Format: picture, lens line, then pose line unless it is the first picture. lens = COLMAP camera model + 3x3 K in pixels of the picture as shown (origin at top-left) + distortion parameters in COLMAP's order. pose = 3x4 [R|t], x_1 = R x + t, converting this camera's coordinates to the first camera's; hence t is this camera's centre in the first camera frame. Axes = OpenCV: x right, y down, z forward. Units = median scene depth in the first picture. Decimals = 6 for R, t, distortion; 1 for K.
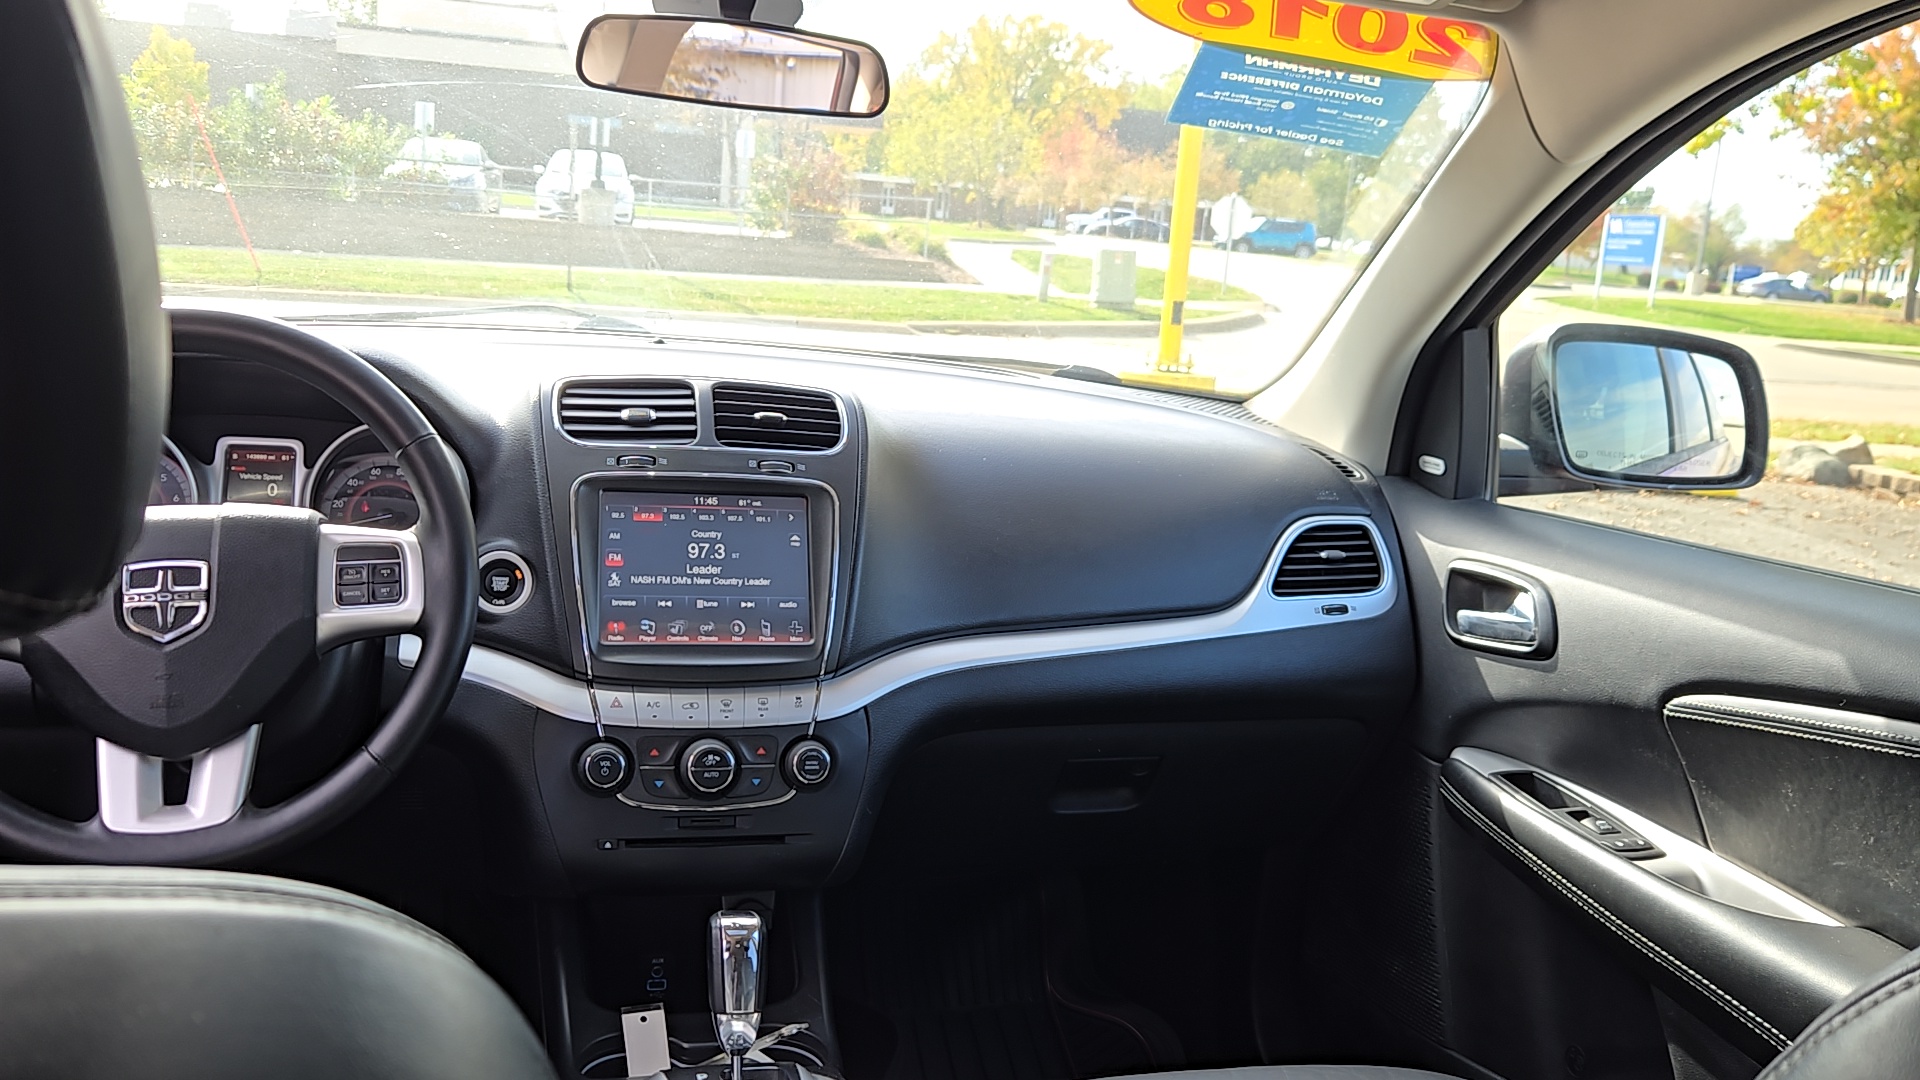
lens RADIAL K [[1591.3, 0, 929.6], [0, 1591.3, 513.6], [0, 0, 1]] dist [0.013909, -0.001702]
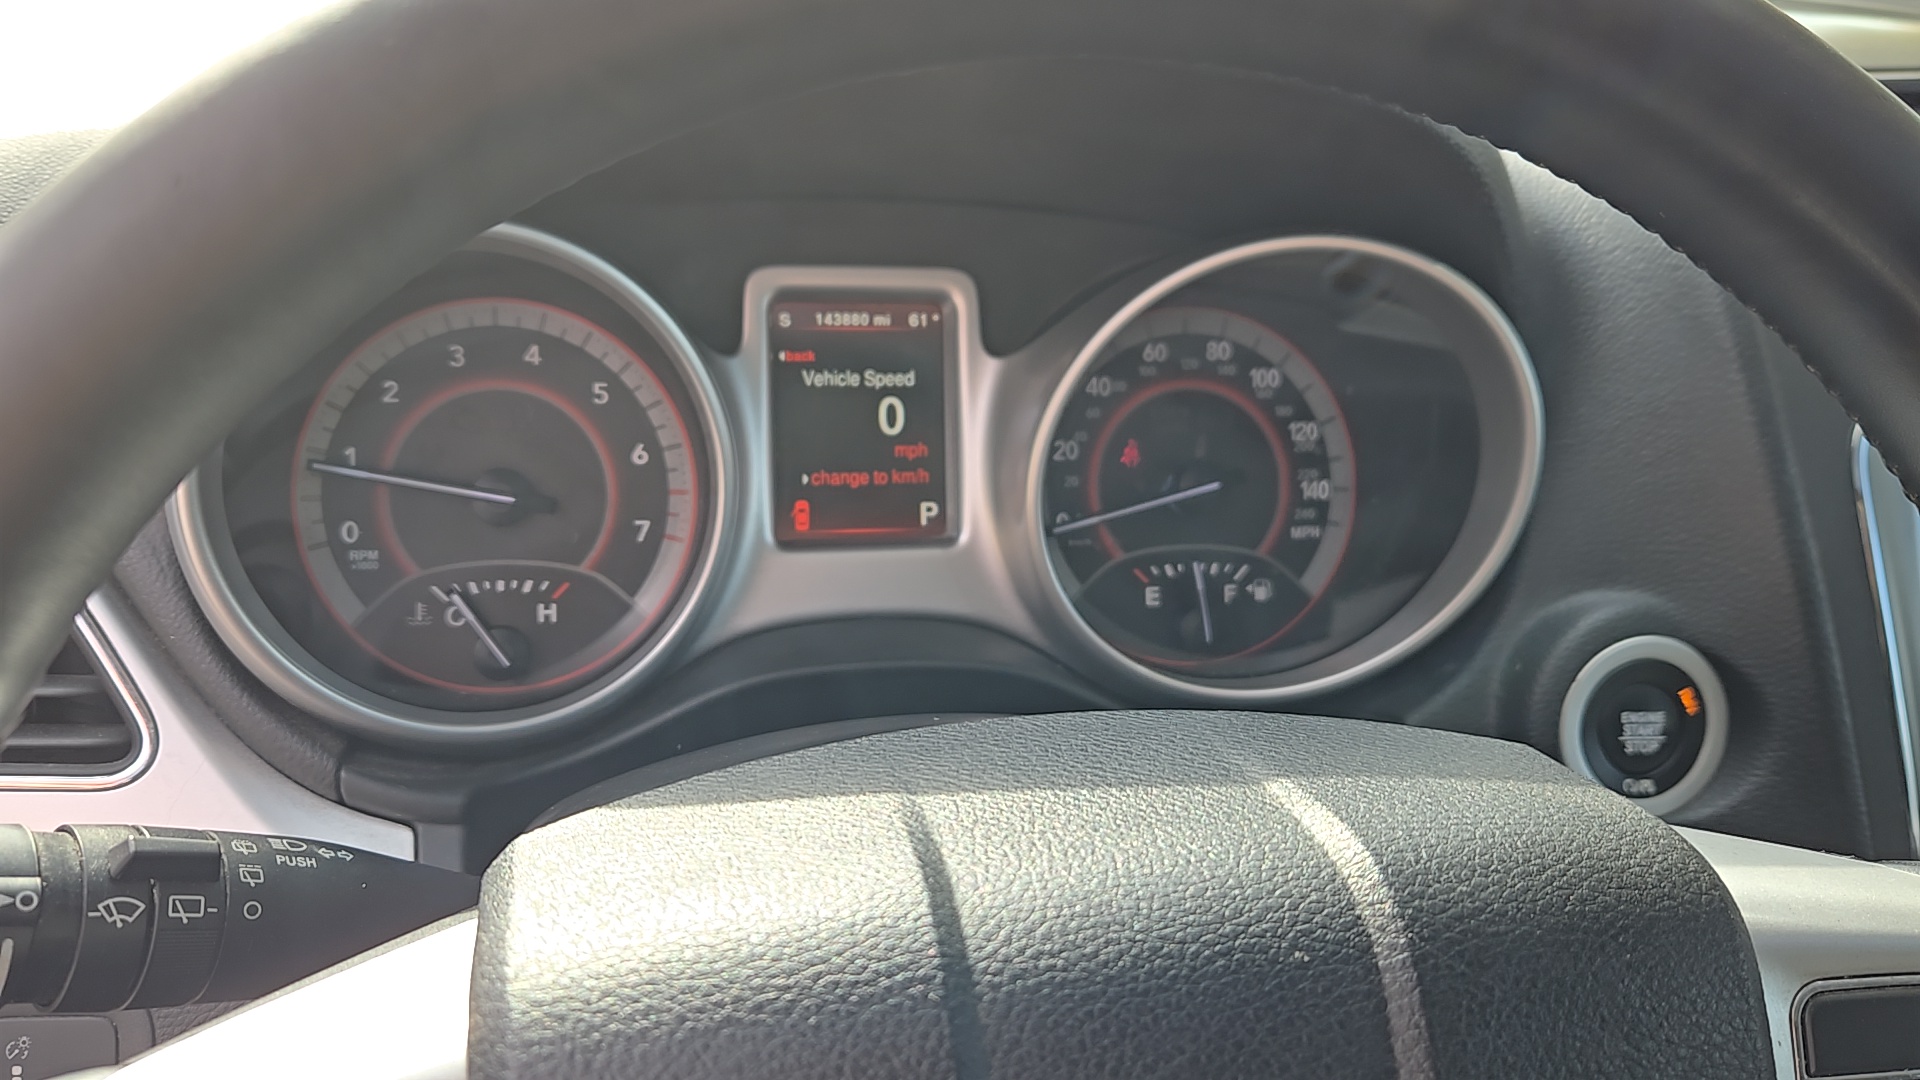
lens RADIAL K [[1591.3, 0, 964.9], [0, 1591.3, 570.2], [0, 0, 1]] dist [0.013909, -0.001702]
pose [[0.999982, 0.005179, -0.003147, -0.411542], [-0.004157, 0.964052, 0.265682, -0.078342], [0.004410, -0.265664, 0.964056, 0.681114]]
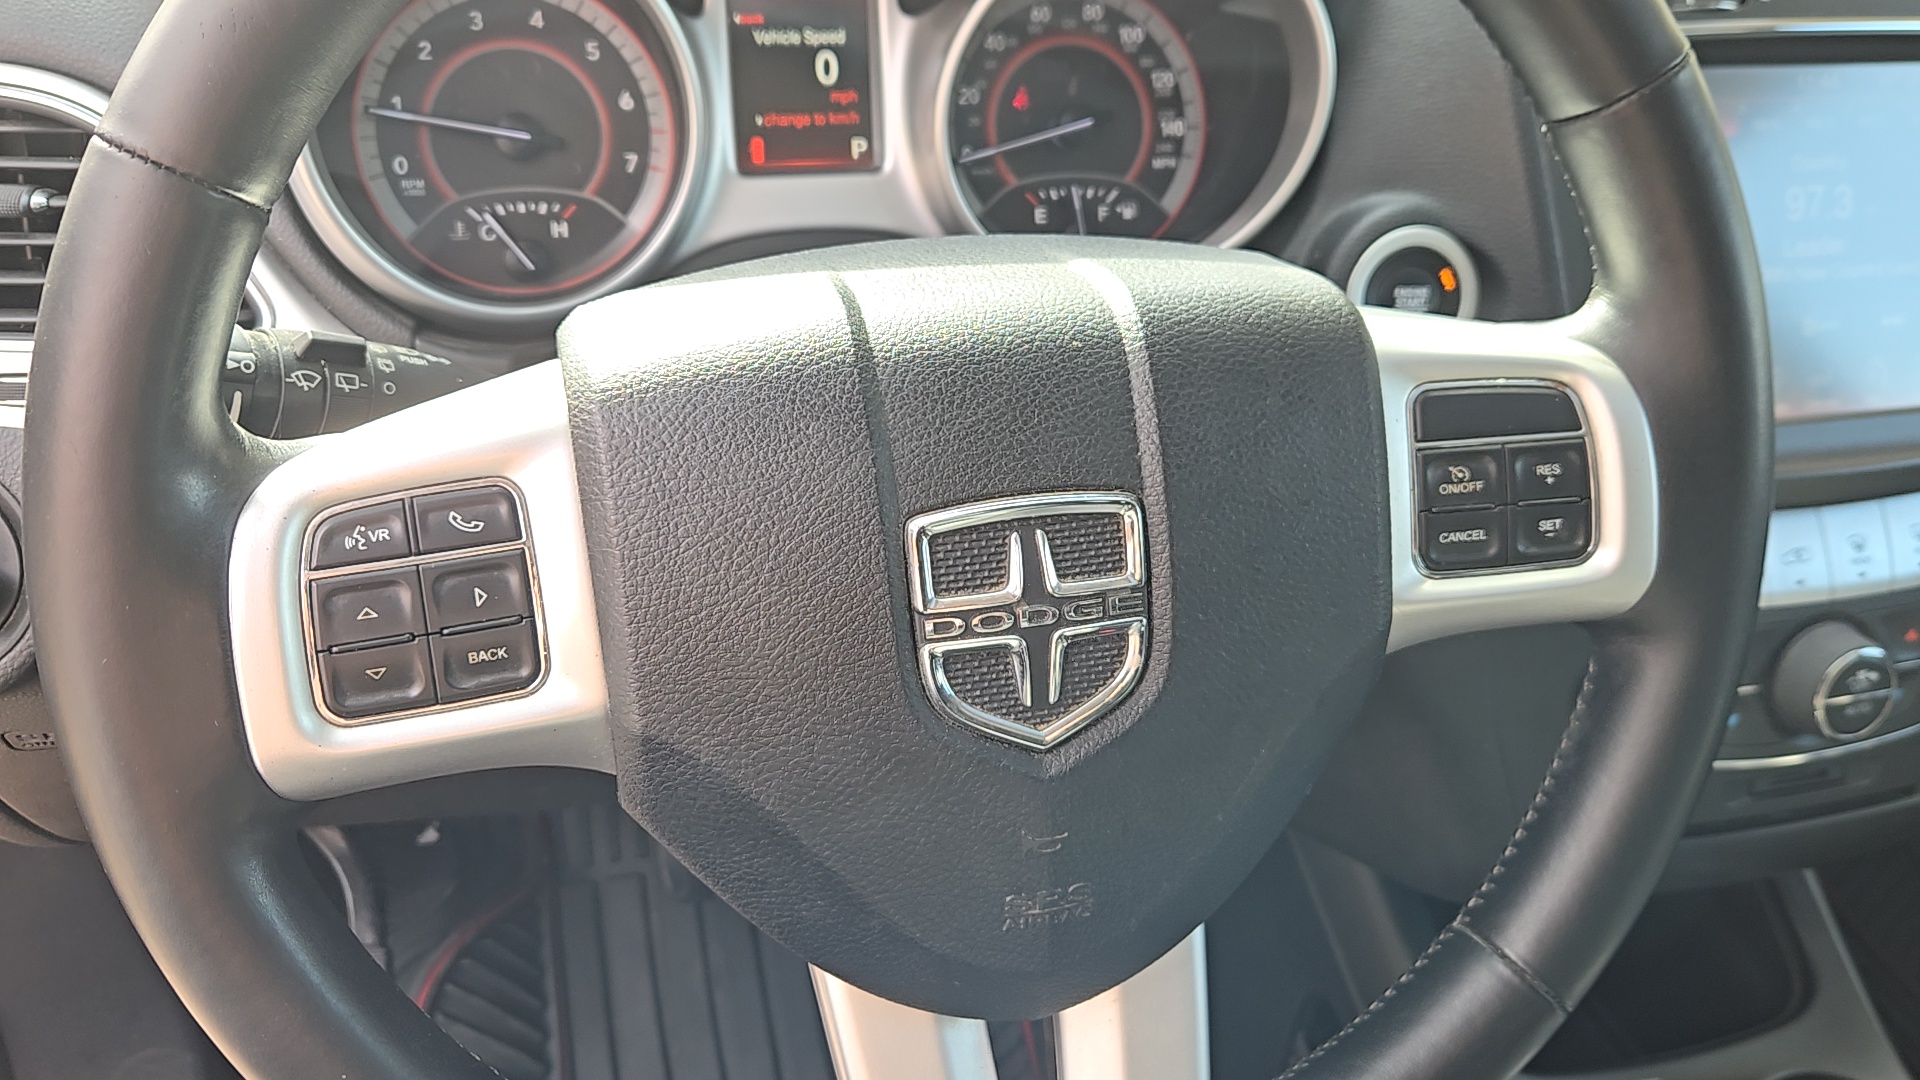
lens RADIAL K [[1591.3, 0, 946.1], [0, 1591.3, 531.1], [0, 0, 1]] dist [0.013909, -0.001702]
pose [[0.999857, -0.014243, 0.009086, -0.401807], [0.009519, 0.919254, 0.393550, -0.072435], [-0.013958, -0.393407, 0.919258, 0.572093]]
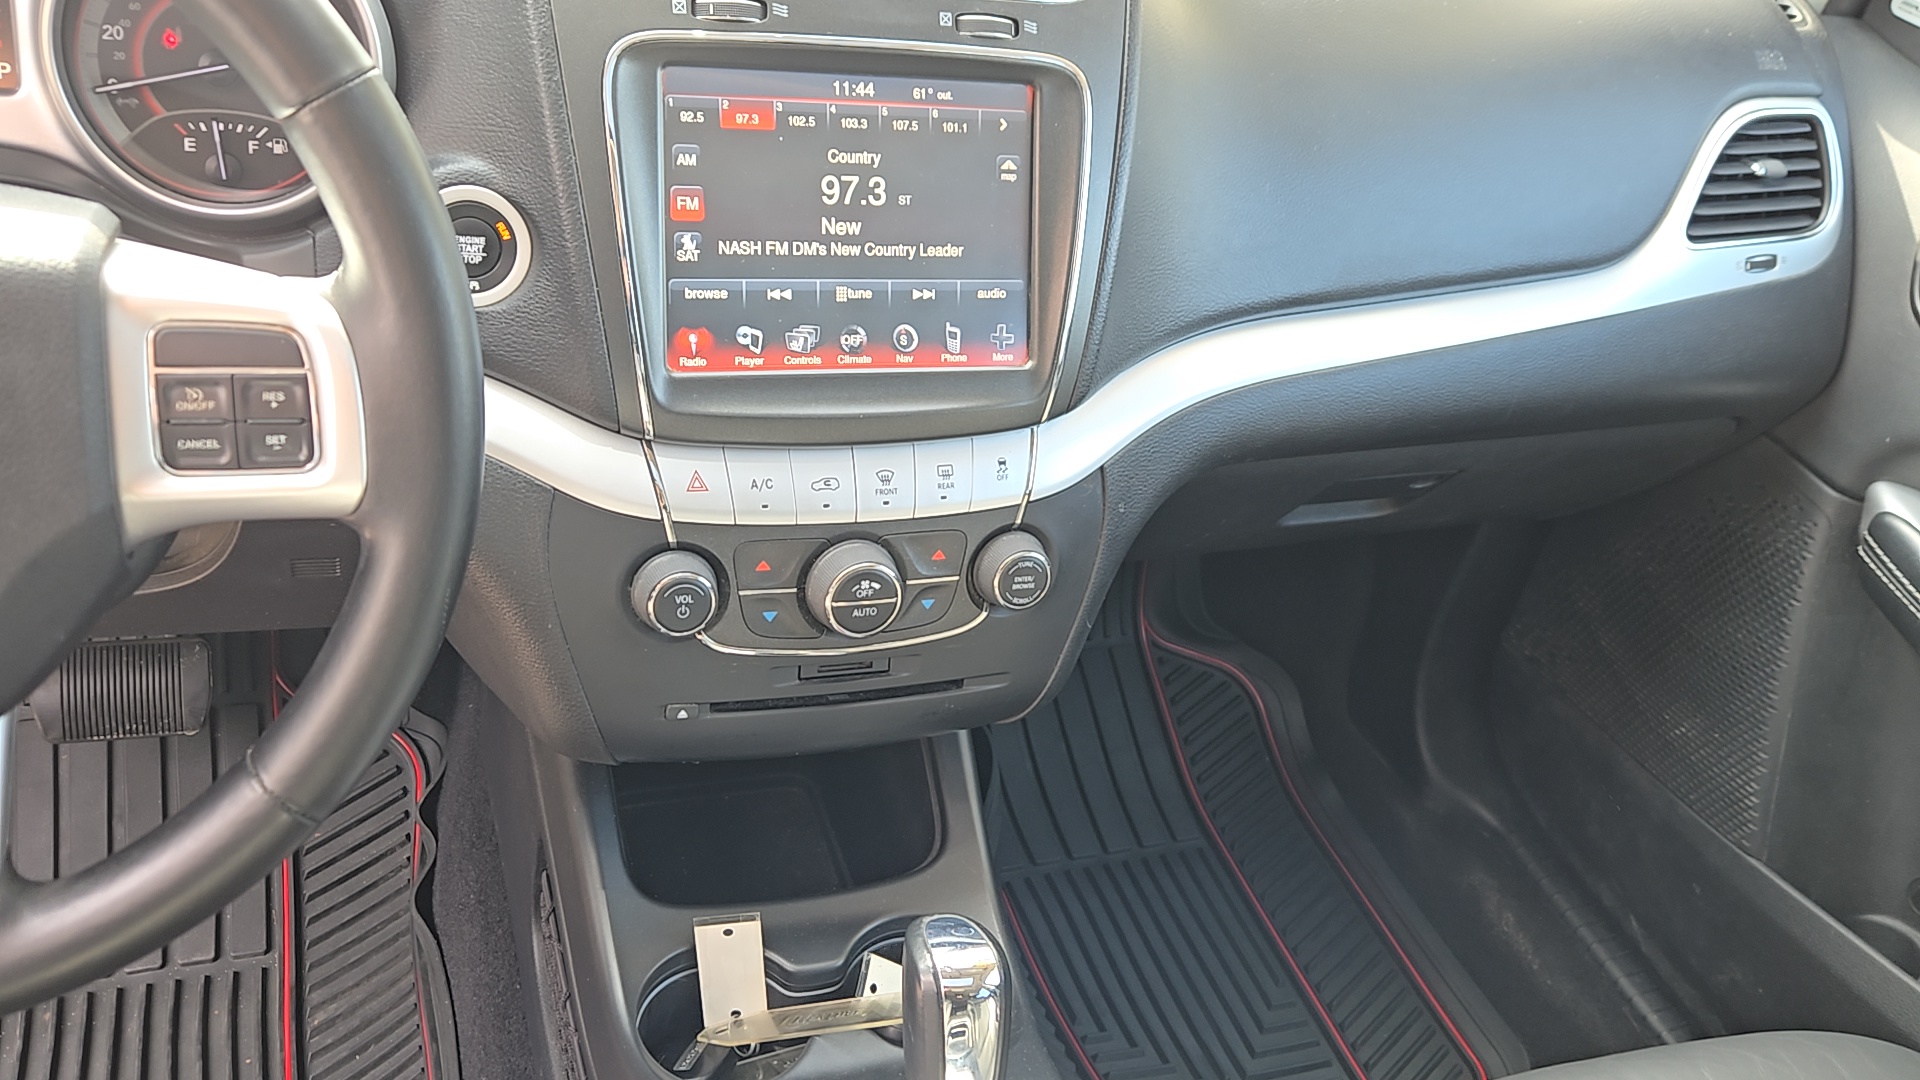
lens RADIAL K [[1591.3, 0, 933.5], [0, 1591.3, 513.7], [0, 0, 1]] dist [0.013909, -0.001702]
pose [[0.991633, 0.042298, 0.121964, -0.179401], [-0.091749, 0.895555, 0.435389, -0.117940], [-0.090809, -0.442936, 0.891942, 0.486654]]
